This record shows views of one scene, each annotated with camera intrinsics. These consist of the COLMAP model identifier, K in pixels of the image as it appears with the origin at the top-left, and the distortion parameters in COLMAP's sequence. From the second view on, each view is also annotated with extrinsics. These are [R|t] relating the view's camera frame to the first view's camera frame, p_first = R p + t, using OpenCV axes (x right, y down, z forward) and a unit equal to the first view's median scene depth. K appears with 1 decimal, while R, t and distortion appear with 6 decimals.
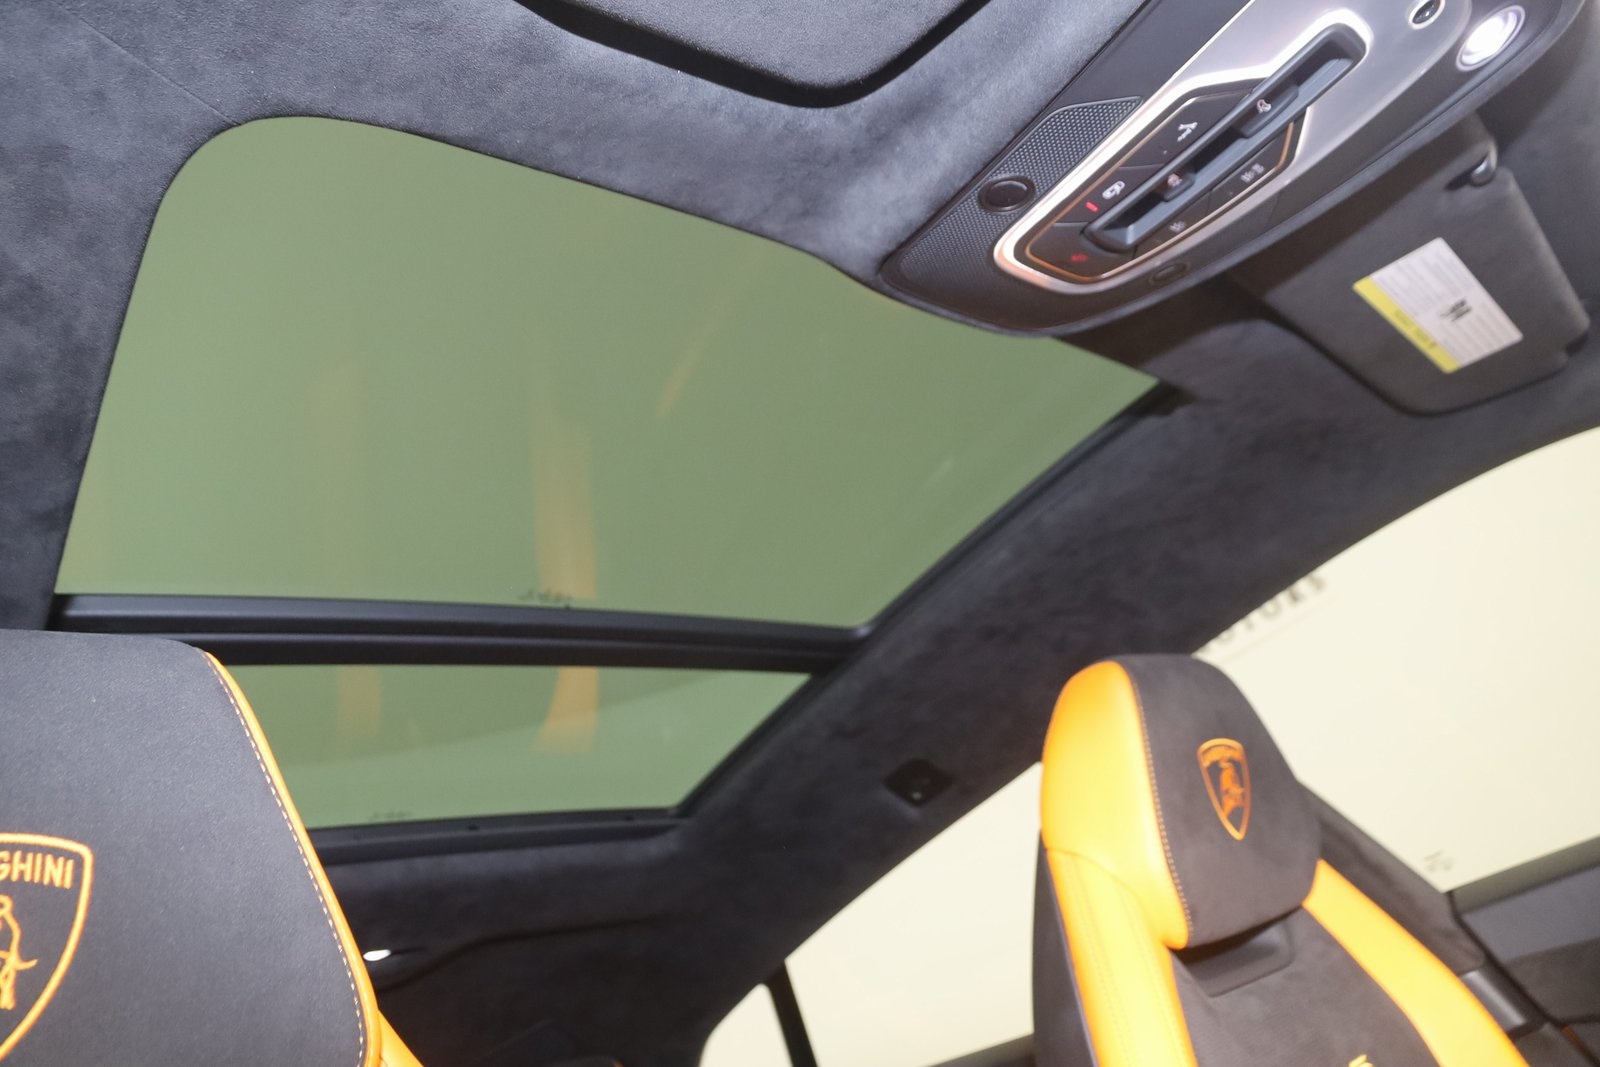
lens RADIAL K [[1060.7, 0, 800.0], [0, 1060.7, 533.5], [0, 0, 1]] dist [-0.121345, 0.068037]
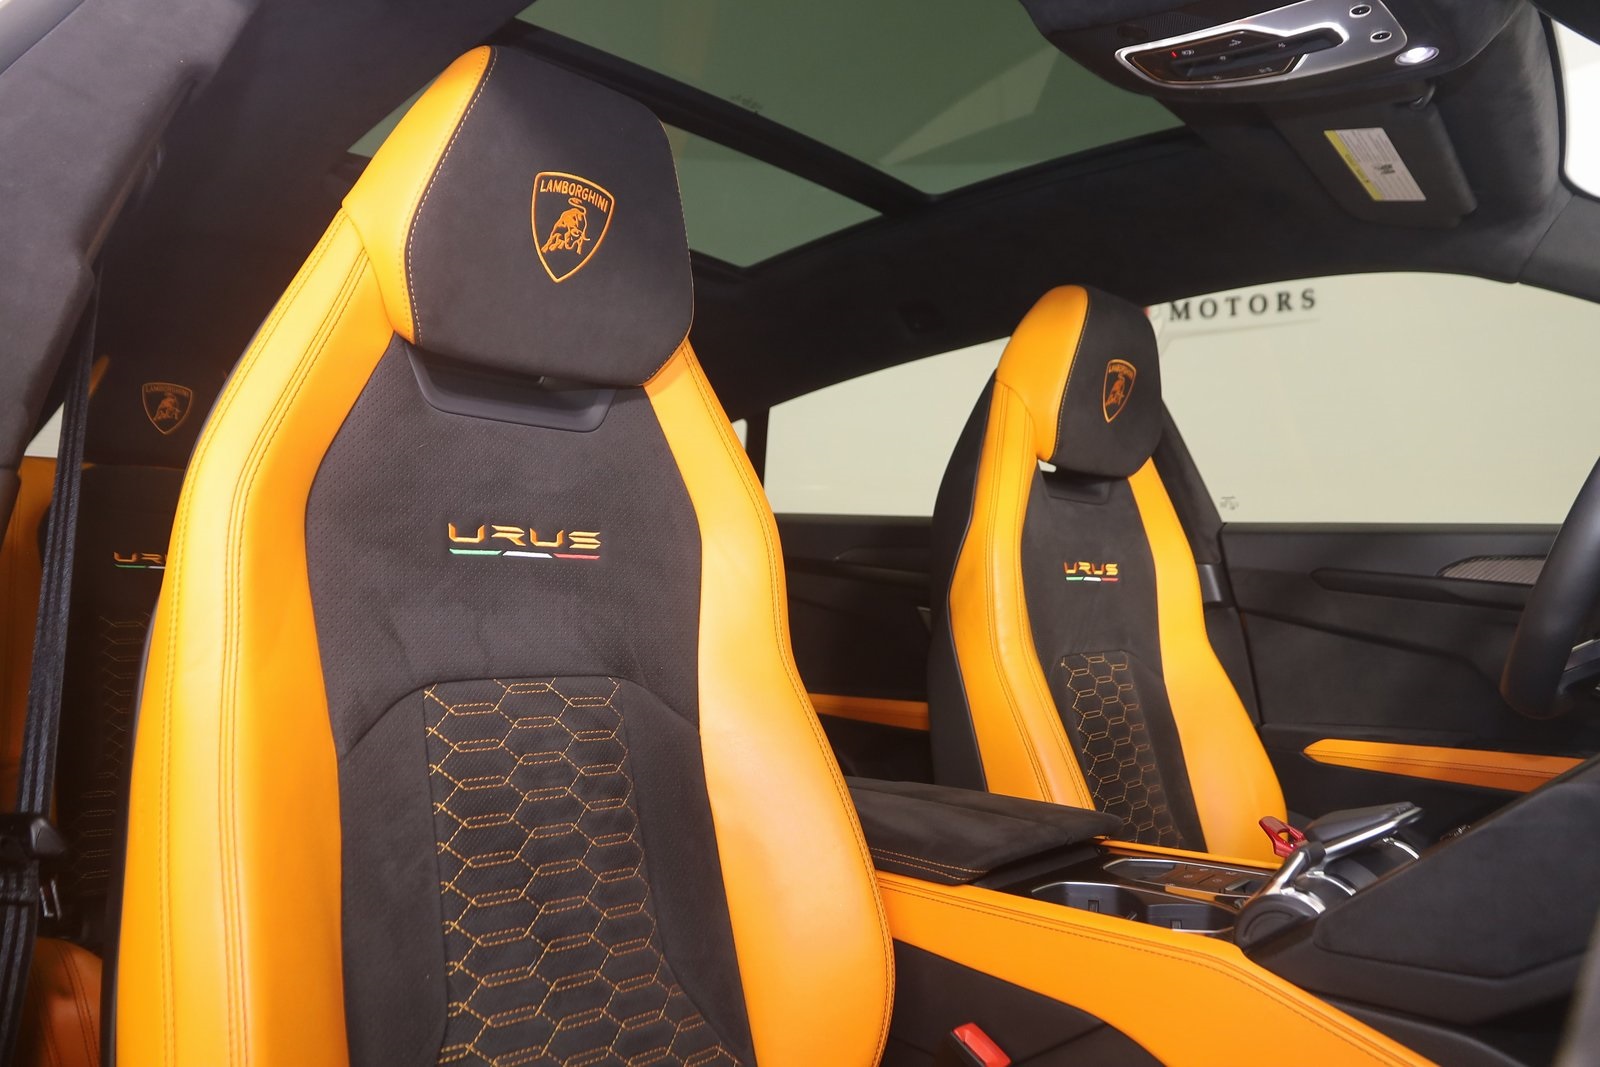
lens RADIAL K [[1060.7, 0, 800.0], [0, 1060.7, 533.5], [0, 0, 1]] dist [-0.121345, 0.068037]
pose [[0.933939, 0.342962, 0.100670, -0.130202], [-0.352360, 0.836137, 0.420378, -0.078220], [0.060000, -0.428079, 0.901747, -0.588111]]
